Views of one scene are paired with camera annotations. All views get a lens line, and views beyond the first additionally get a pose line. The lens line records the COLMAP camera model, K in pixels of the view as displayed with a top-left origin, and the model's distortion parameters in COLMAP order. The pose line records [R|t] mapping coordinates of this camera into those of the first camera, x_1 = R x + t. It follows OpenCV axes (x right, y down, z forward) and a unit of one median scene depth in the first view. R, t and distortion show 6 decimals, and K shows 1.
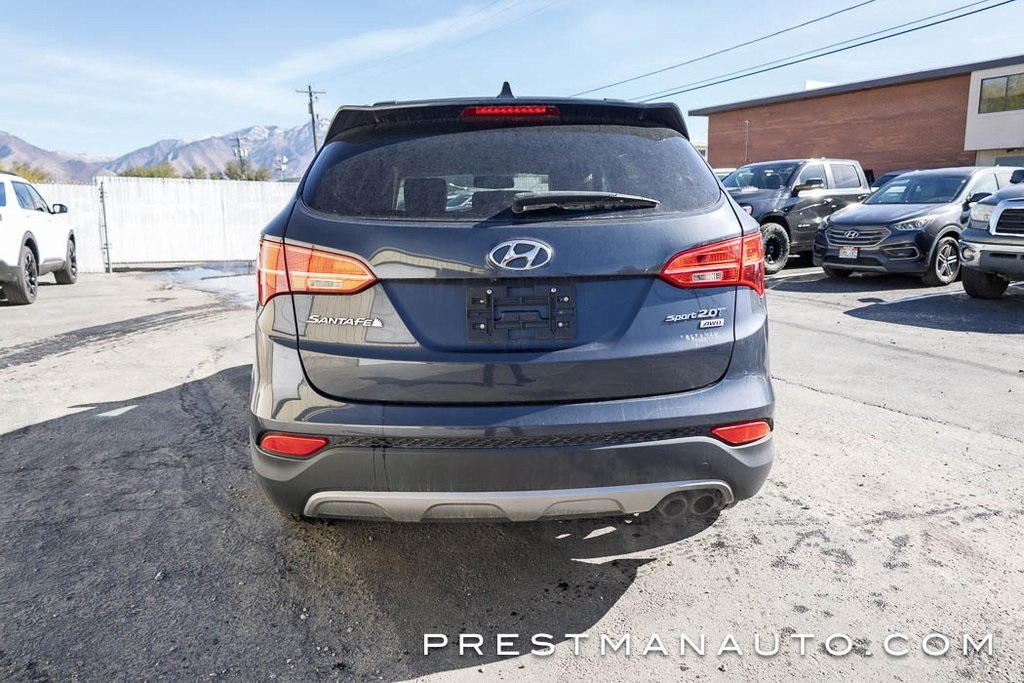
lens RADIAL K [[715.6, 0, 503.4], [0, 715.6, 339.5], [0, 0, 1]] dist [-0.037888, 0.005965]
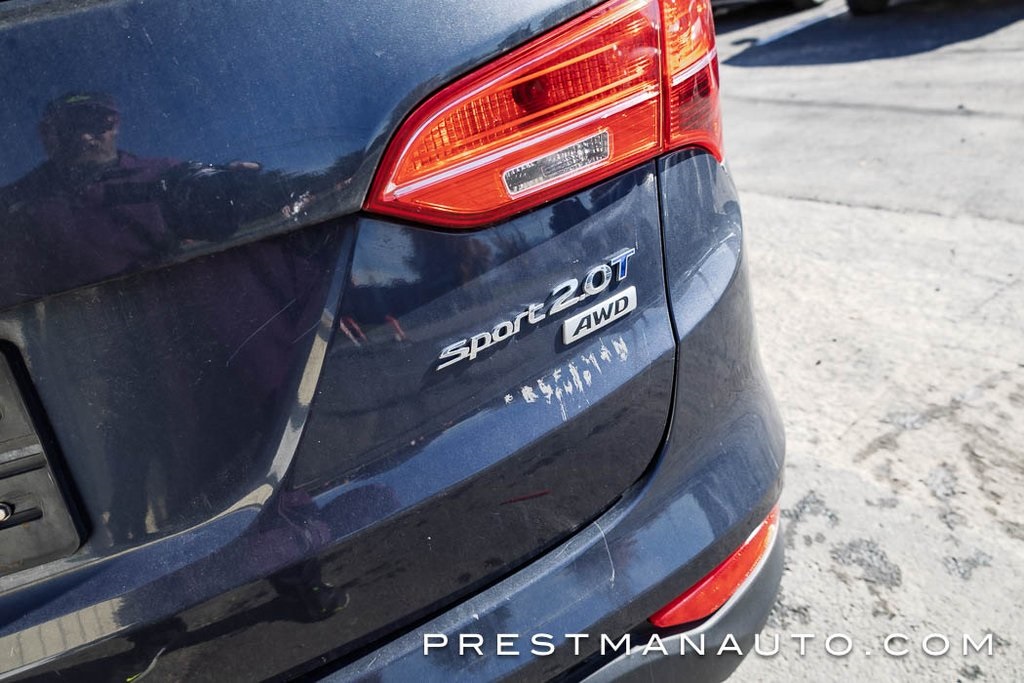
lens RADIAL K [[669.8, 0, 507.5], [0, 669.8, 335.1], [0, 0, 1]] dist [0.007973, 0.000487]
pose [[0.964303, -0.237377, 0.117352, 0.192913], [0.193098, 0.933618, 0.301779, -0.092964], [-0.181197, -0.268346, 0.946128, 0.649070]]
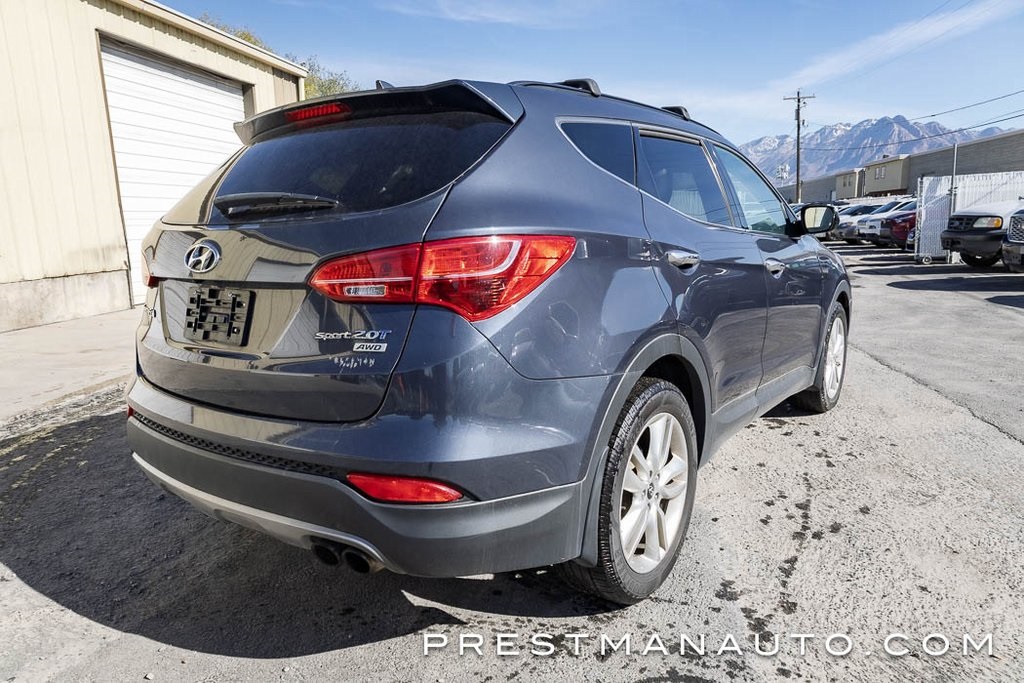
lens RADIAL K [[669.8, 0, 510.6], [0, 669.8, 349.7], [0, 0, 1]] dist [0.007973, 0.000487]
pose [[0.774914, 0.109809, -0.622456, 0.782827], [-0.101121, 0.993647, 0.049403, -0.064959], [0.623926, 0.024660, 0.781094, 0.439220]]
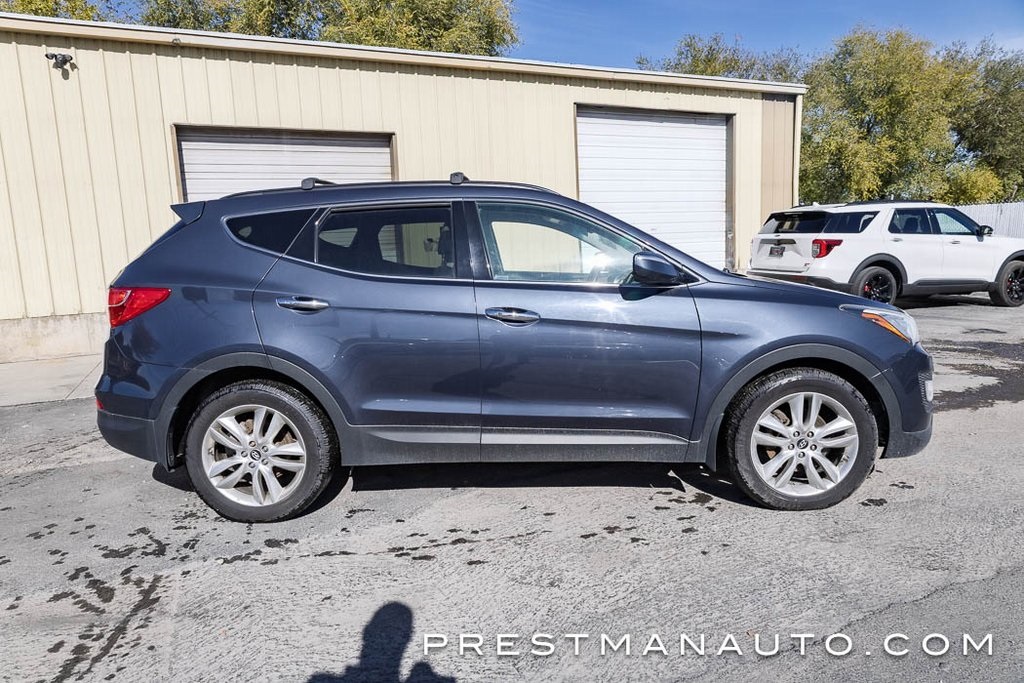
lens RADIAL K [[669.8, 0, 514.7], [0, 669.8, 341.9], [0, 0, 1]] dist [0.007973, 0.000487]
pose [[-0.073192, 0.147620, -0.986332, 1.696427], [-0.141700, 0.977412, 0.156800, -0.376269], [0.987200, 0.151240, -0.050621, 1.865363]]
